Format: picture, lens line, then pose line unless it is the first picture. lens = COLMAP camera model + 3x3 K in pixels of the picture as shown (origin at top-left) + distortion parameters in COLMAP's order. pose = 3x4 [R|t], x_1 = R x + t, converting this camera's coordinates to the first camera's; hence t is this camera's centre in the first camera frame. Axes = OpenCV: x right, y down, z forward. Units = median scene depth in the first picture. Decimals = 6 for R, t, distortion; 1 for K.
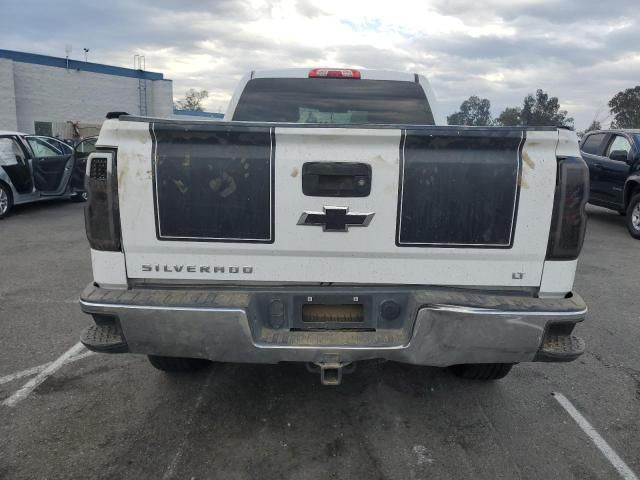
lens RADIAL K [[492.4, 0, 320.0], [0, 492.4, 240.0], [0, 0, 1]] dist [-0.000806, 0.001298]
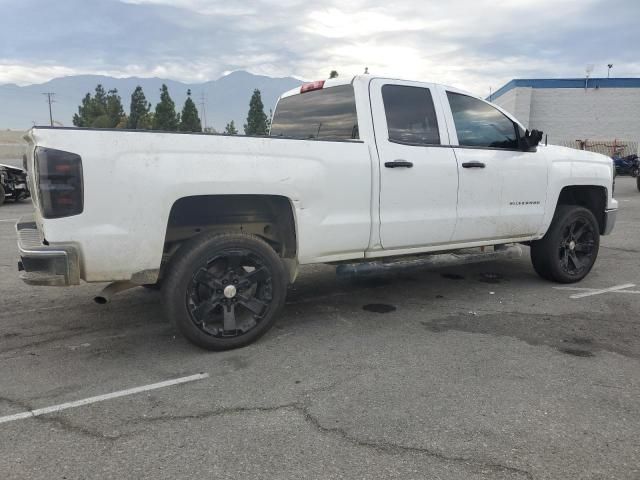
lens RADIAL K [[492.4, 0, 320.0], [0, 492.4, 240.0], [0, 0, 1]] dist [-0.000806, 0.001298]
pose [[0.523758, 0.120469, -0.843306, 0.087476], [-0.153453, 0.987098, 0.045705, -0.003424], [0.837932, 0.105469, 0.535487, 0.036695]]
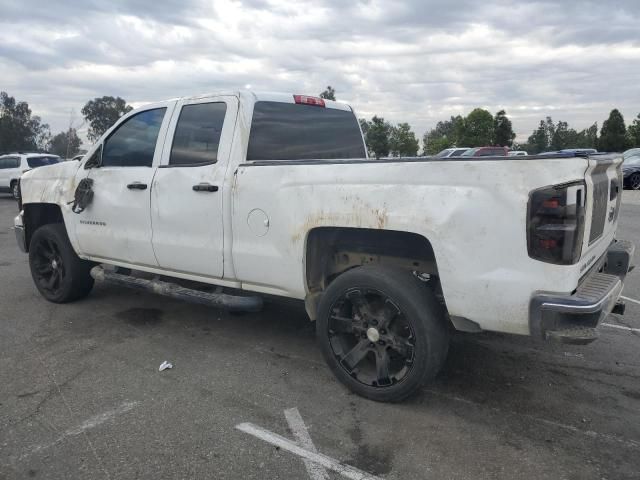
lens RADIAL K [[502.8, 0, 312.3], [0, 502.8, 249.2], [0, 0, 1]] dist [0.013556, 0.001886]
pose [[0.578633, -0.176824, 0.796189, -0.073916], [0.176649, 0.980213, 0.089314, -0.009988], [-0.796228, 0.088966, 0.598419, 0.031135]]
